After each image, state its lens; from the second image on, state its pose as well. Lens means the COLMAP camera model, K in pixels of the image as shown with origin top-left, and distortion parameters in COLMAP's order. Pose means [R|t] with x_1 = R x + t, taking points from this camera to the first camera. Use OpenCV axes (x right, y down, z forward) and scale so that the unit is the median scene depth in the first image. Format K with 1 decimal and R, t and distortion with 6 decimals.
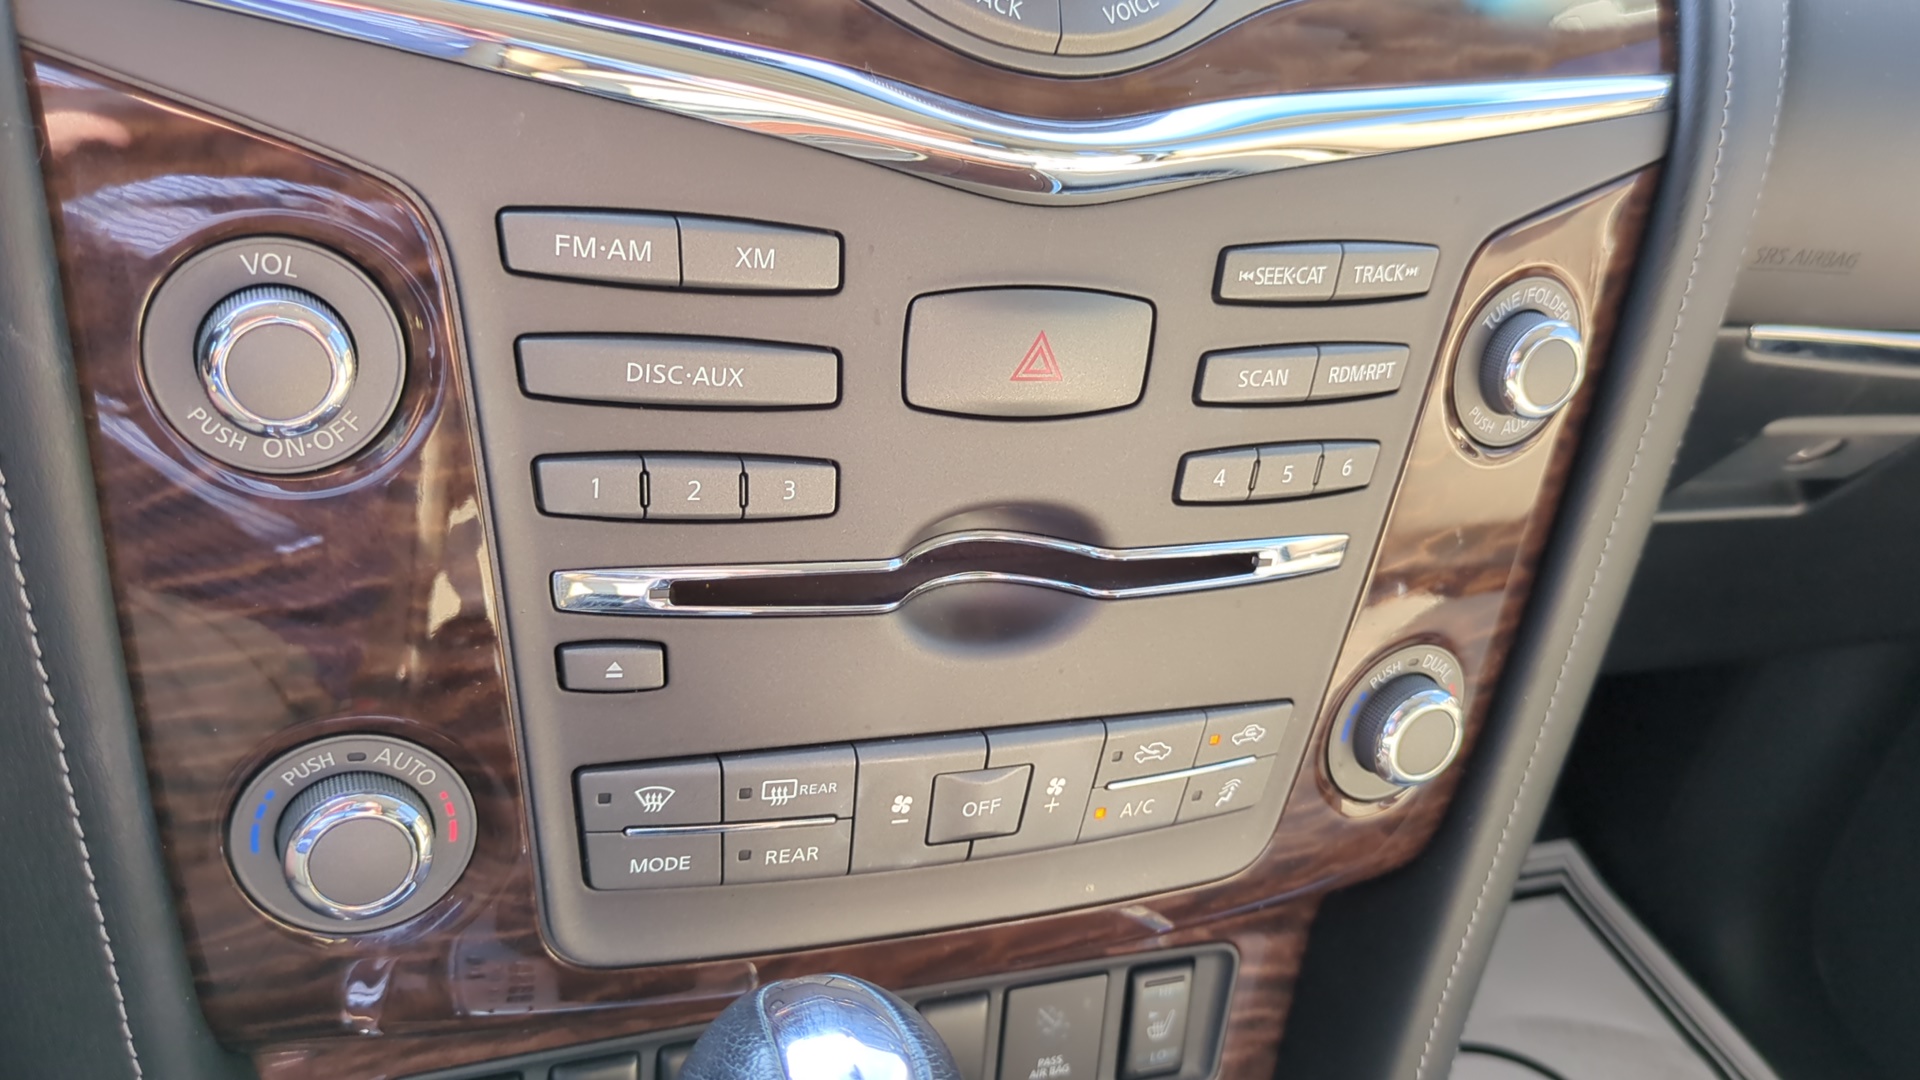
lens RADIAL K [[1634.5, 0, 966.0], [0, 1634.5, 541.6], [0, 0, 1]] dist [0.048099, -0.084729]
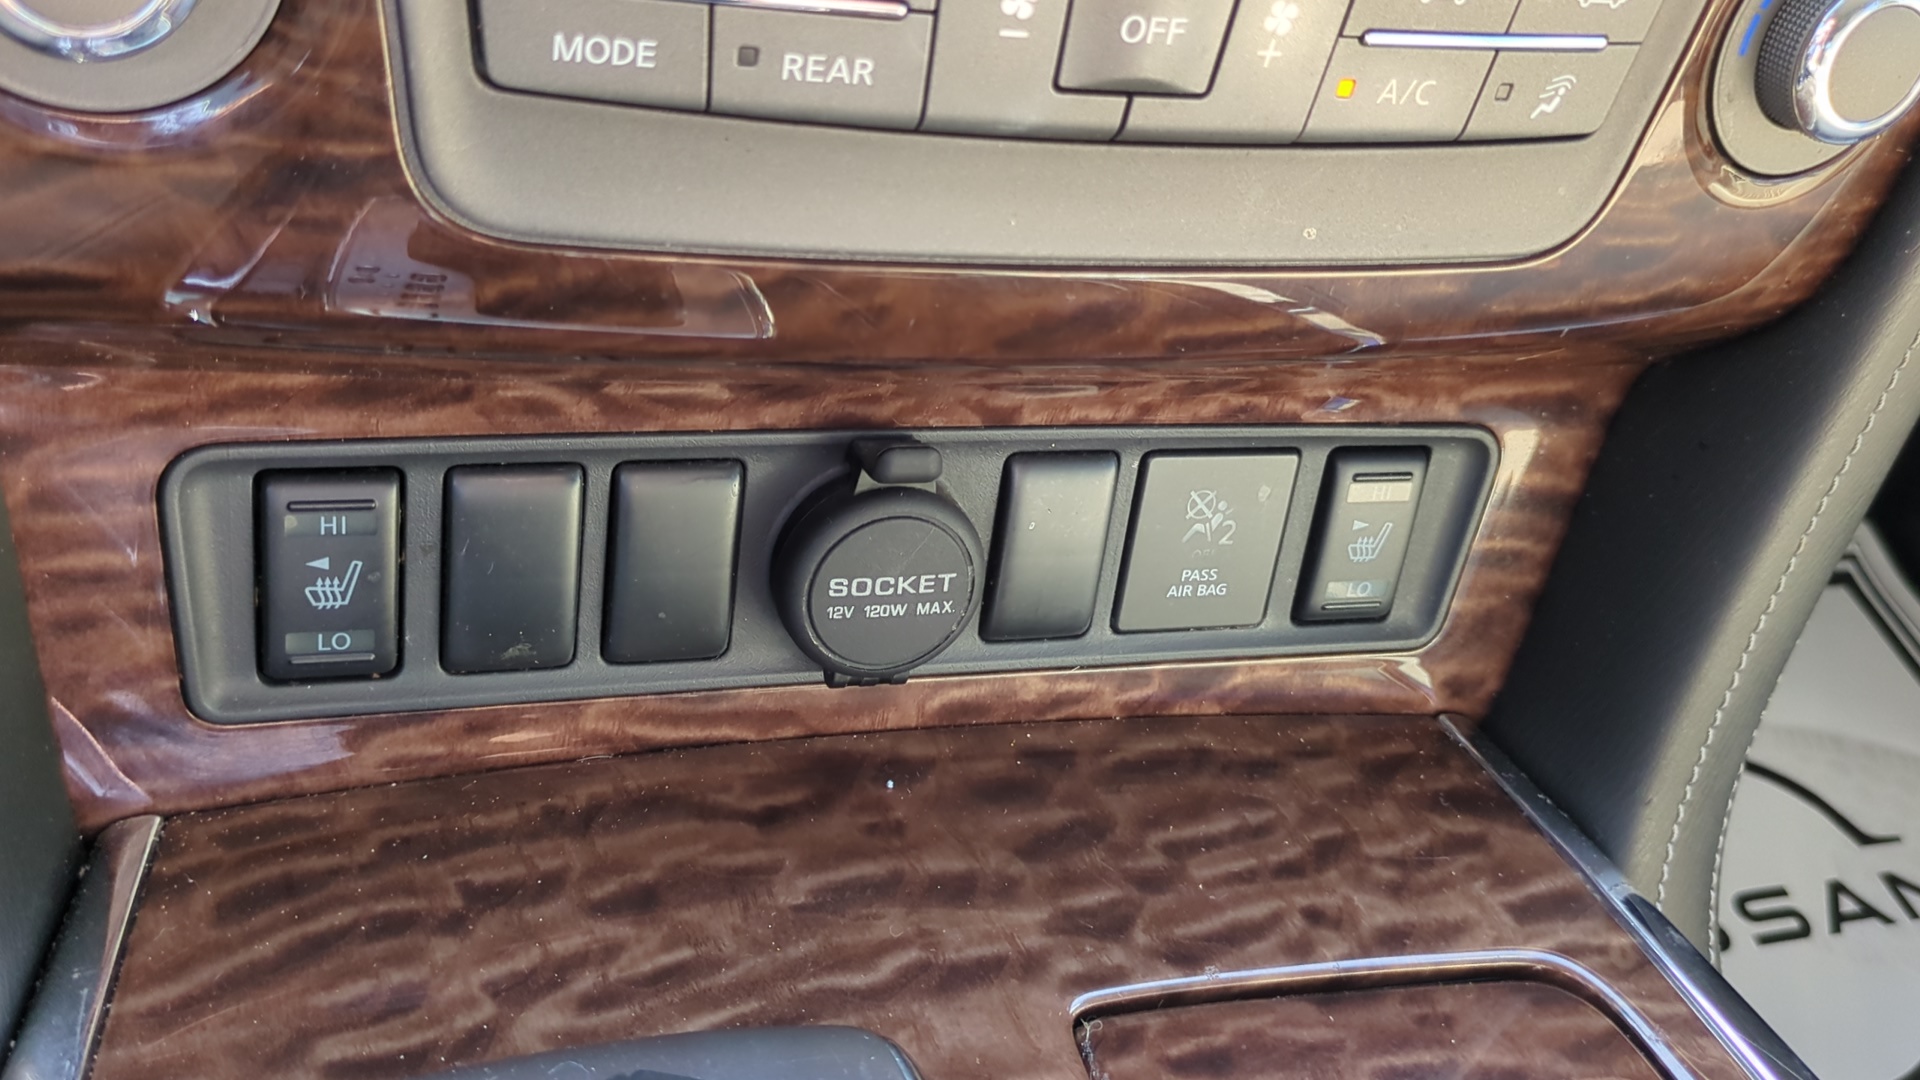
lens RADIAL K [[1958.1, 0, 968.9], [0, 1958.1, 526.5], [0, 0, 1]] dist [0.021534, 0.000000]
pose [[0.995594, 0.081201, -0.046899, -0.008881], [-0.072535, 0.983849, 0.163646, 0.224710], [0.059429, -0.159524, 0.985404, 0.269046]]
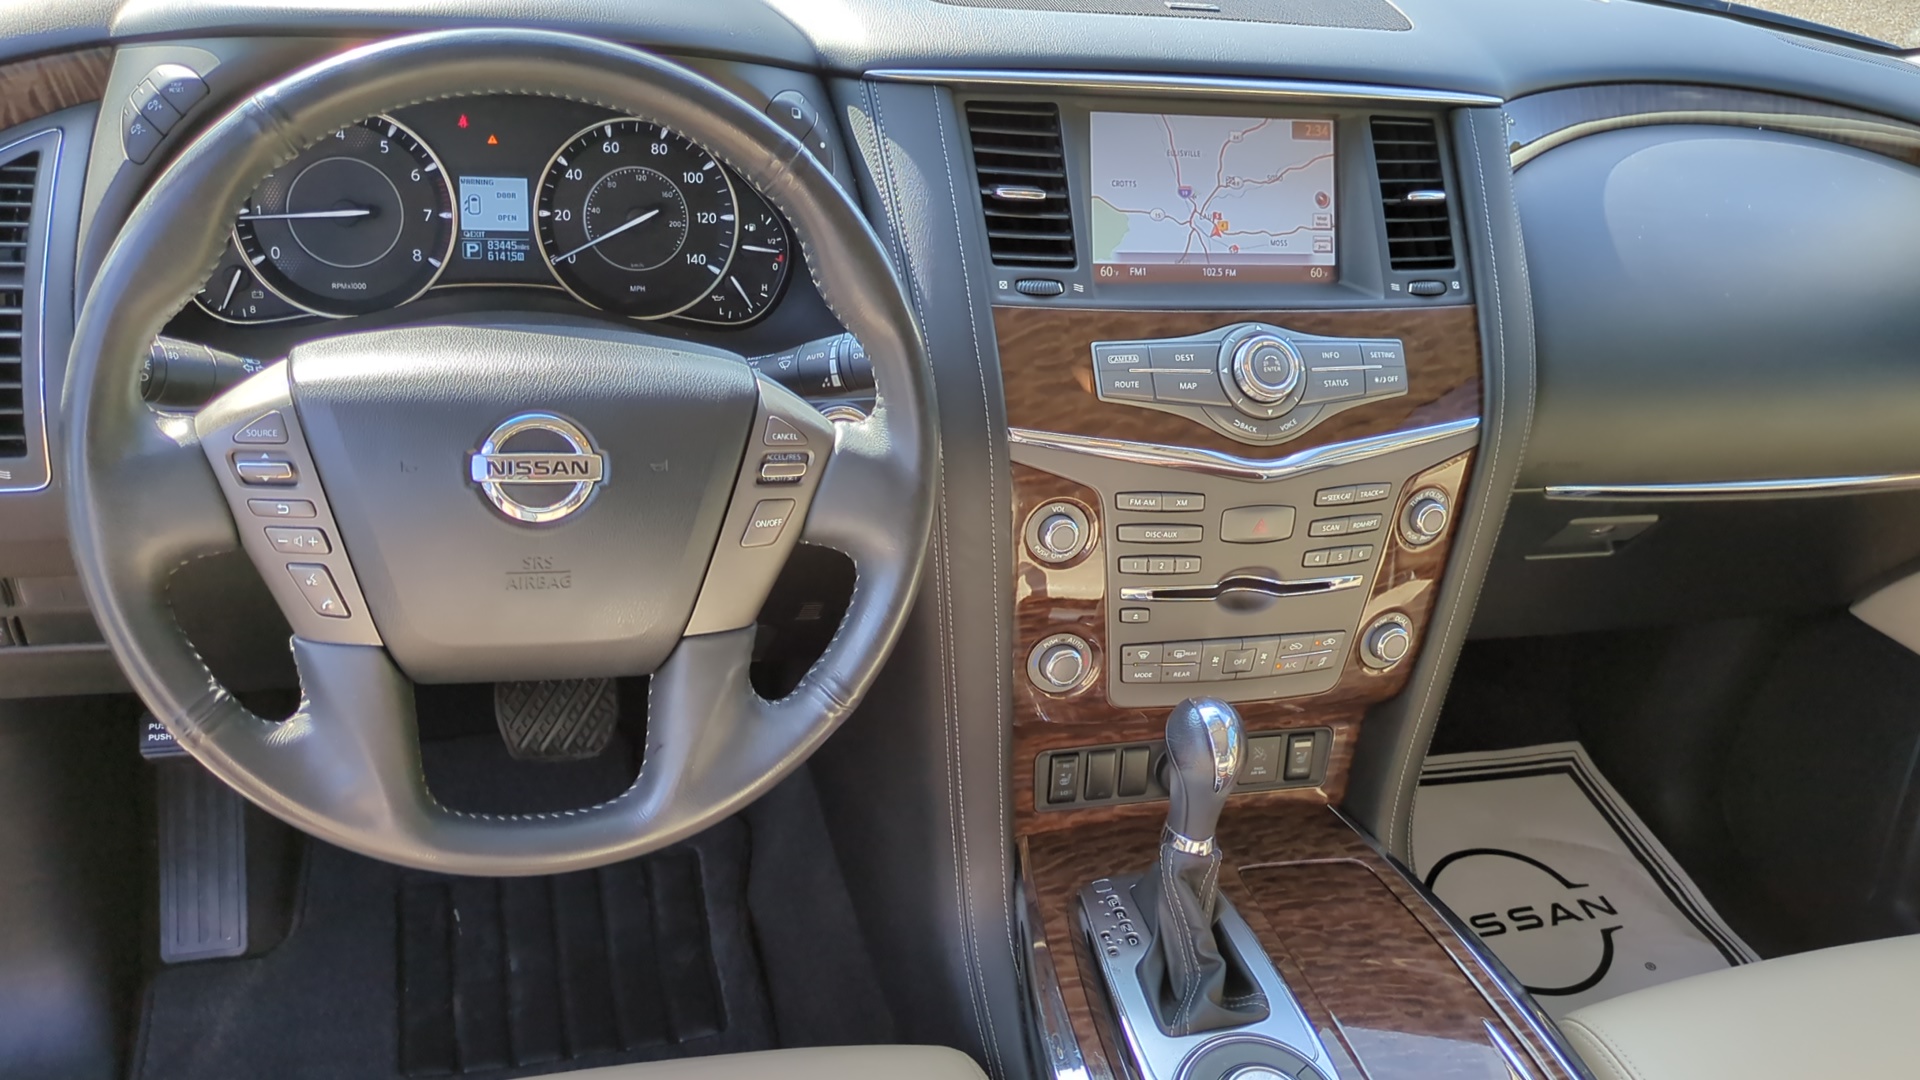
lens RADIAL K [[1634.5, 0, 959.6], [0, 1634.5, 529.0], [0, 0, 1]] dist [0.048099, -0.084729]
pose [[0.993887, 0.004354, -0.110320, -0.179904], [-0.003366, 0.999953, 0.009141, -0.120787], [0.110354, -0.008714, 0.993854, -2.184913]]
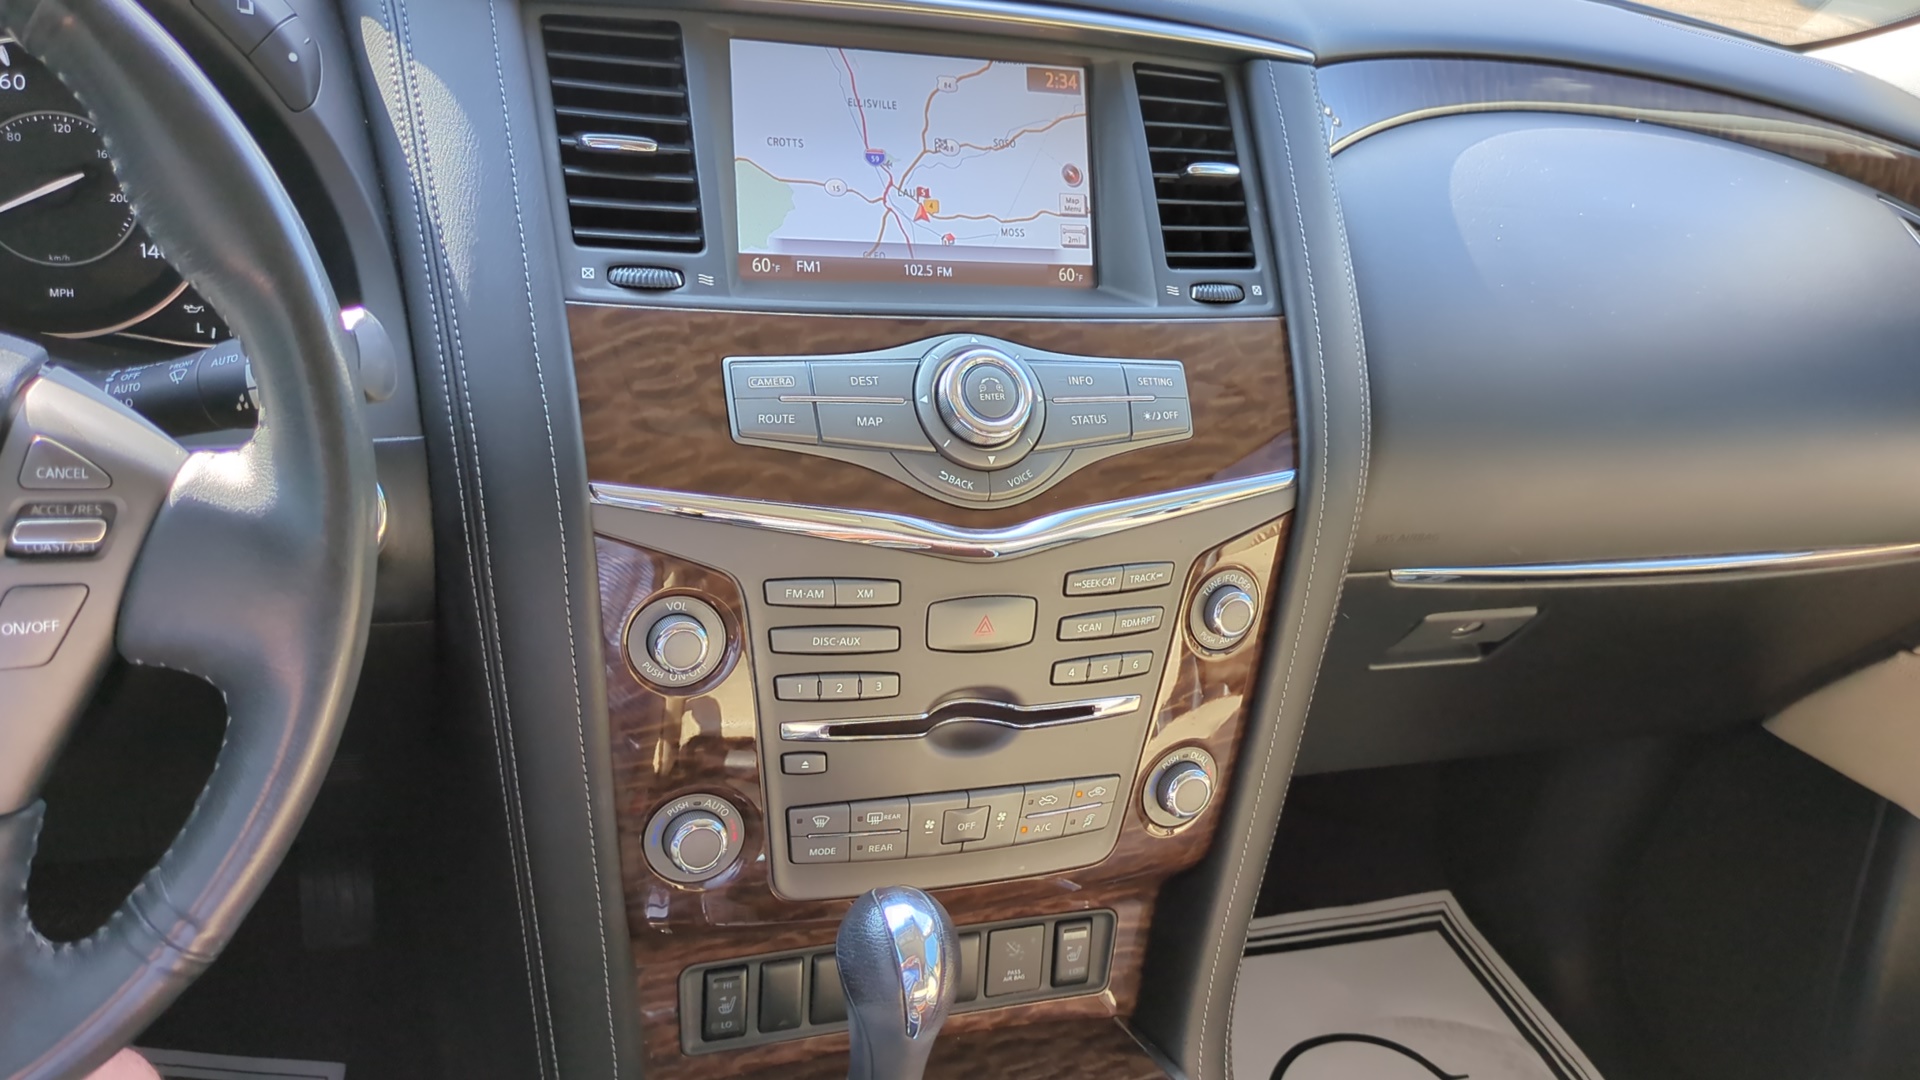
lens RADIAL K [[1634.5, 0, 965.8], [0, 1634.5, 530.8], [0, 0, 1]] dist [0.048099, -0.084729]
pose [[0.999396, -0.019273, -0.028923, 0.078109], [0.017301, 0.997607, -0.066946, -0.082777], [0.030144, 0.066405, 0.997337, -1.185118]]
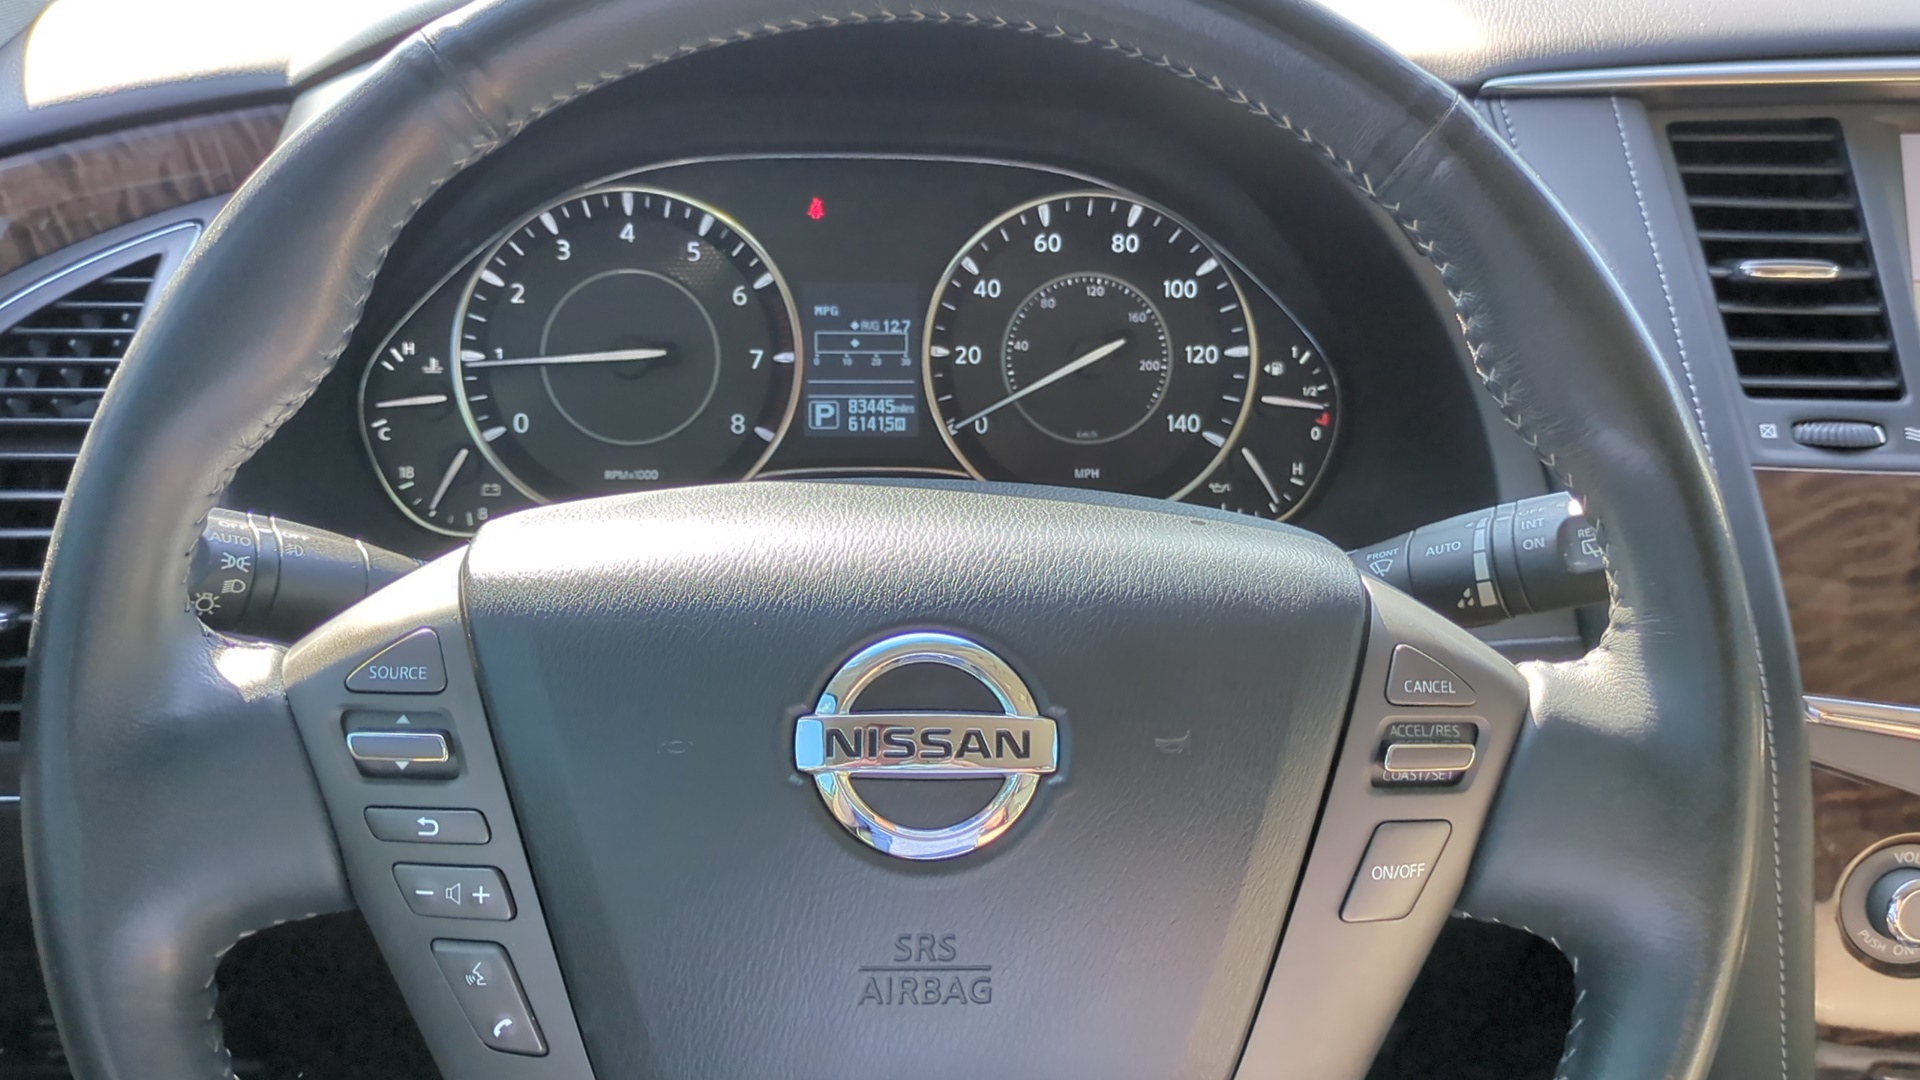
lens RADIAL K [[1958.1, 0, 961.9], [0, 1958.1, 532.3], [0, 0, 1]] dist [0.021534, 0.000000]
pose [[0.944315, -0.038774, -0.326751, -0.547466], [-0.017678, 0.985620, -0.168048, -0.104851], [0.328568, 0.164466, 0.930050, -1.248399]]
